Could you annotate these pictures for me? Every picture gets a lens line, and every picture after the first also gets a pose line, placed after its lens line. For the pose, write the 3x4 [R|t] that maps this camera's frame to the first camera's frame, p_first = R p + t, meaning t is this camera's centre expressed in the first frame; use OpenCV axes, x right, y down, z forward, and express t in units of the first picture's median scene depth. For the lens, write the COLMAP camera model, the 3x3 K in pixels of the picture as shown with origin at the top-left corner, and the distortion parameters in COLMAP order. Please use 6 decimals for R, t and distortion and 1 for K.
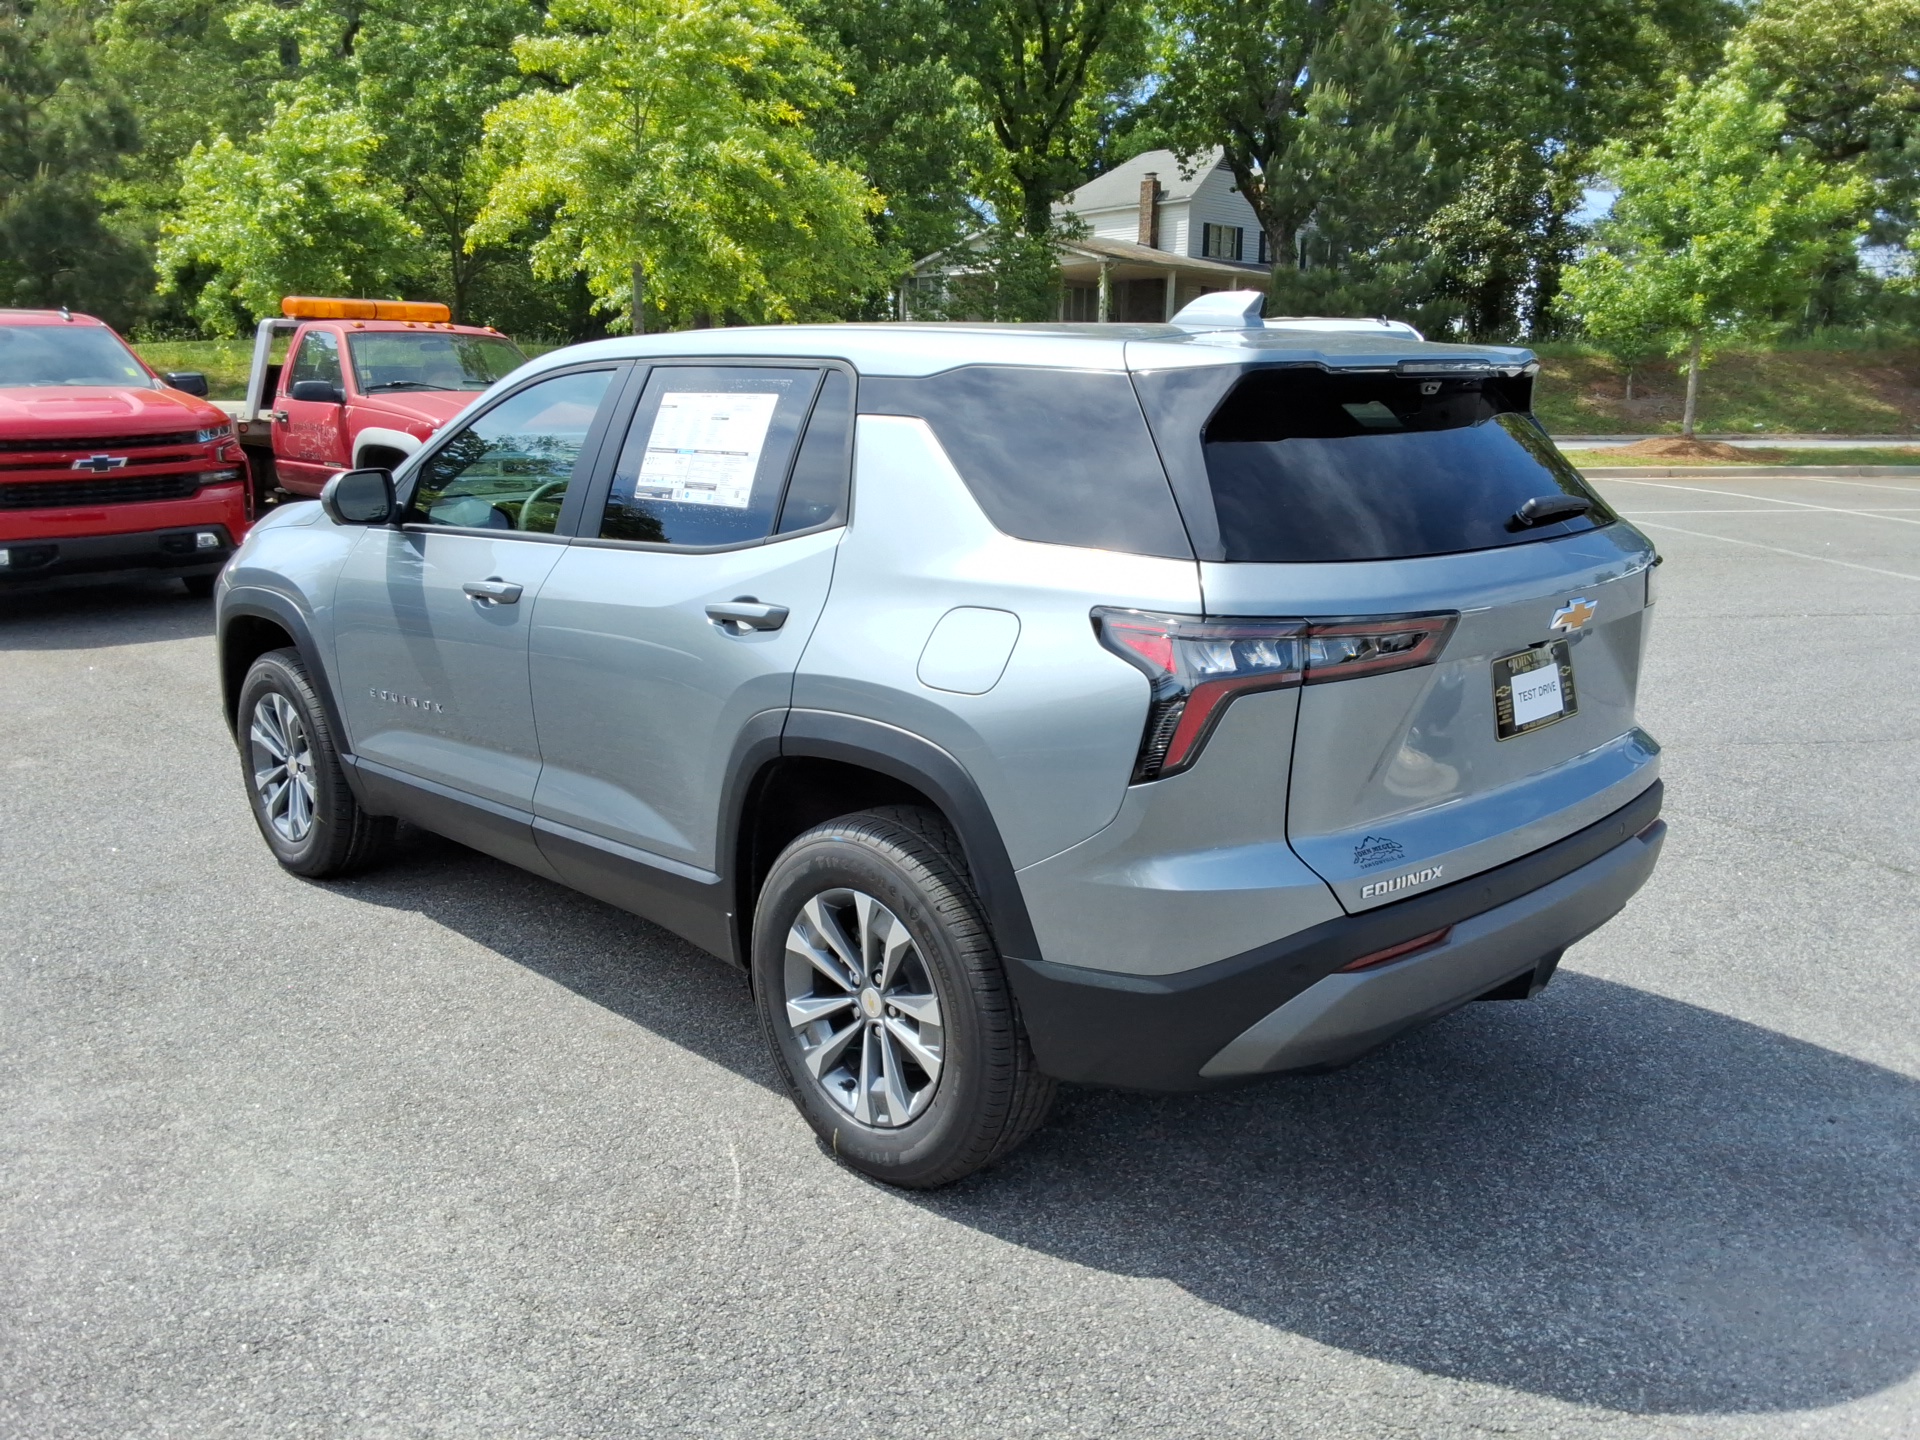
lens RADIAL K [[1556.3, 0, 969.4], [0, 1556.3, 682.8], [0, 0, 1]] dist [0.103774, -0.159699]
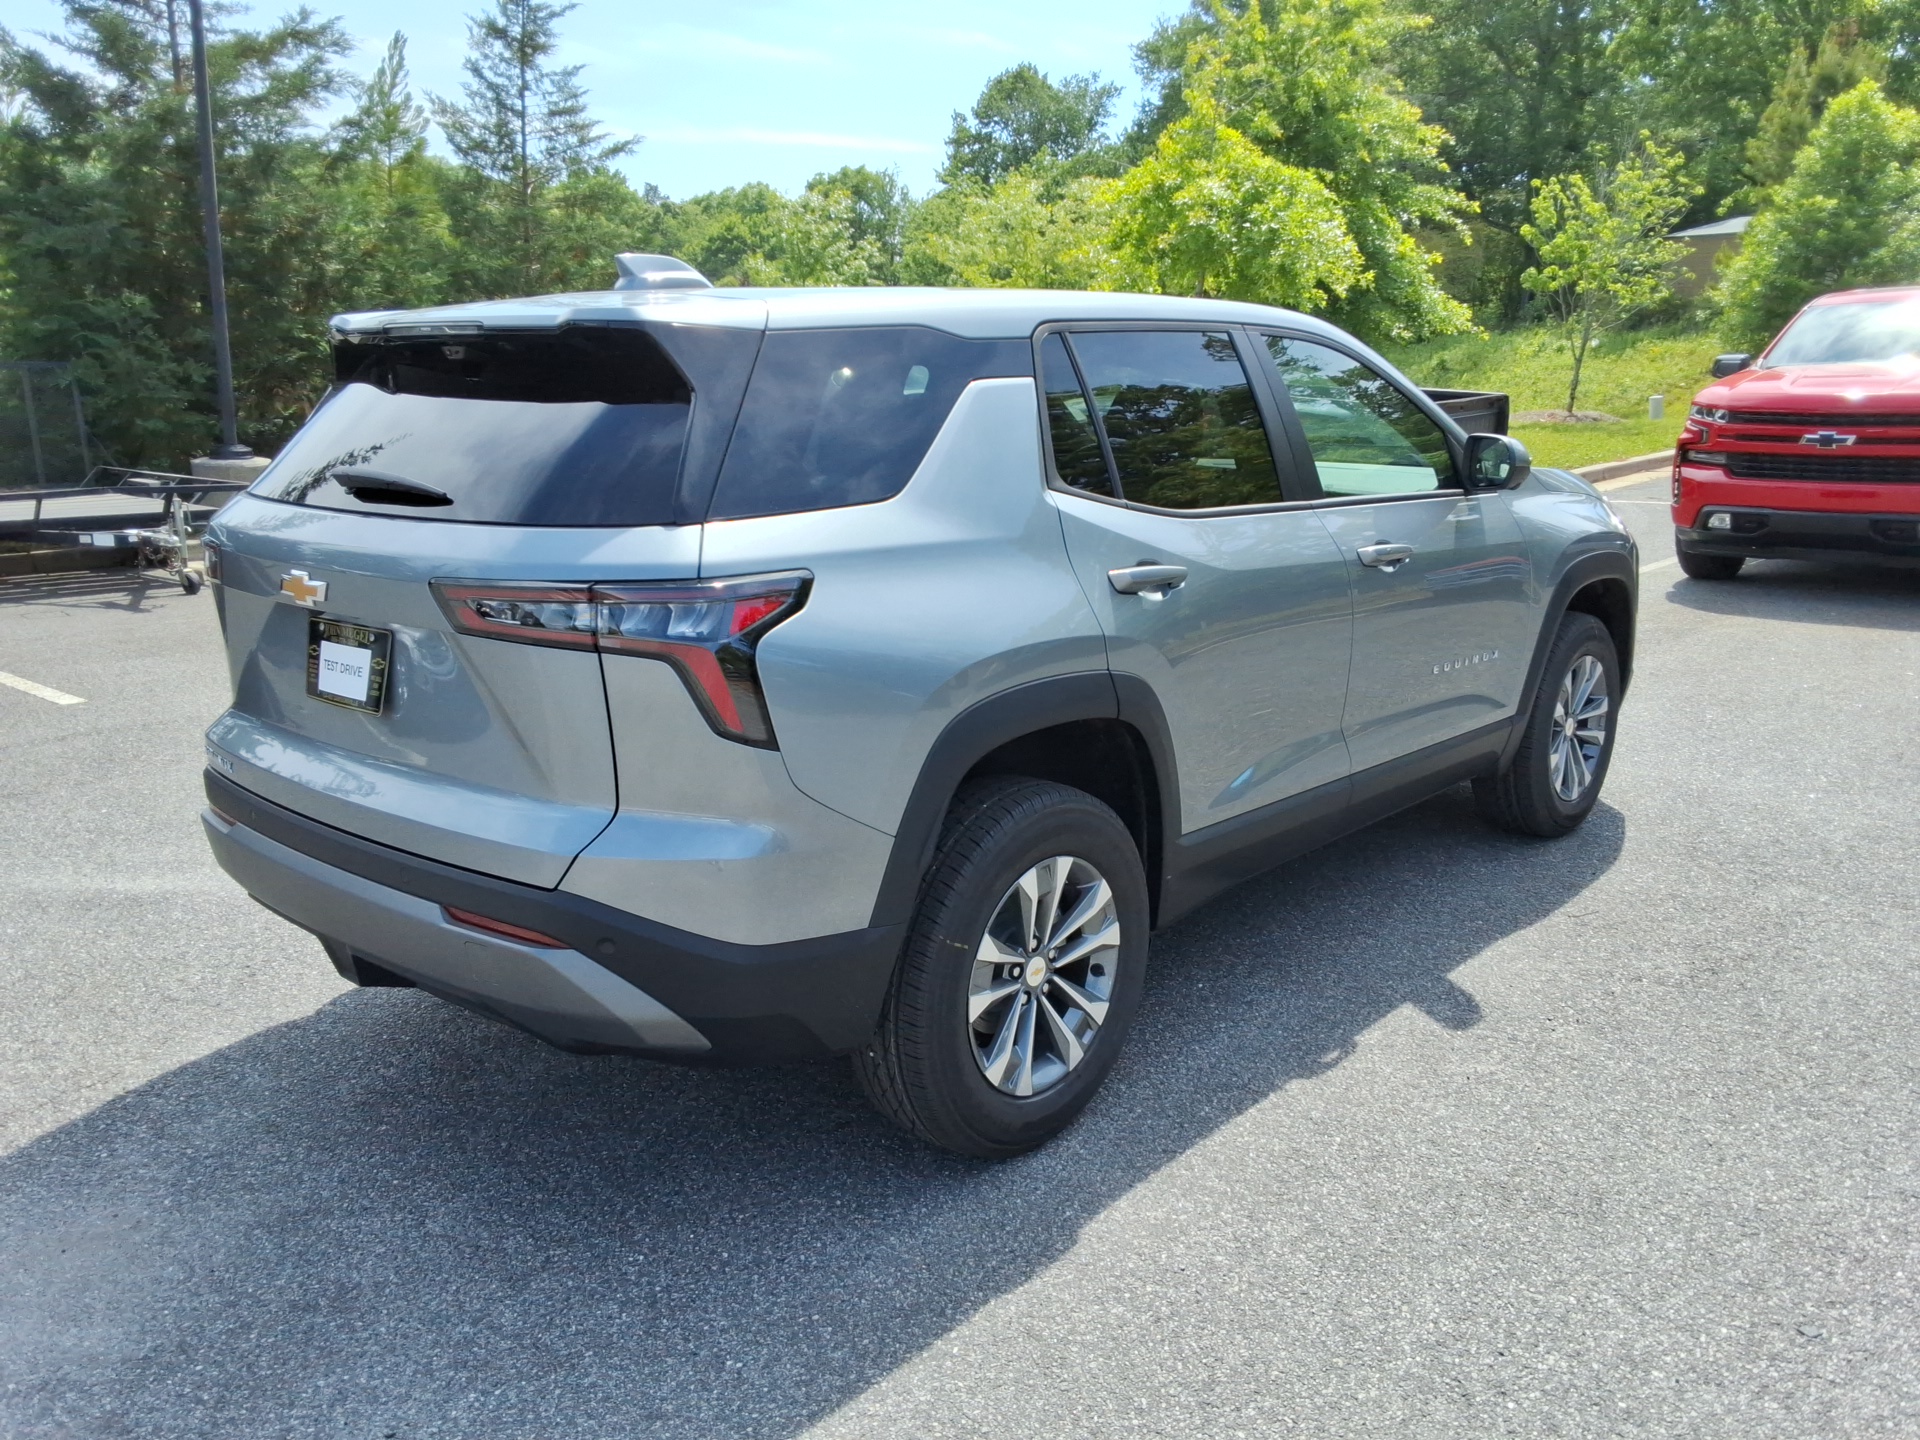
lens RADIAL K [[1545.7, 0, 972.7], [0, 1545.7, 709.8], [0, 0, 1]] dist [0.097508, -0.162881]
pose [[0.059489, 0.220910, -0.973478, 1.062384], [-0.192221, 0.959489, 0.205989, -0.193457], [0.979547, 0.174869, 0.099542, 1.040261]]
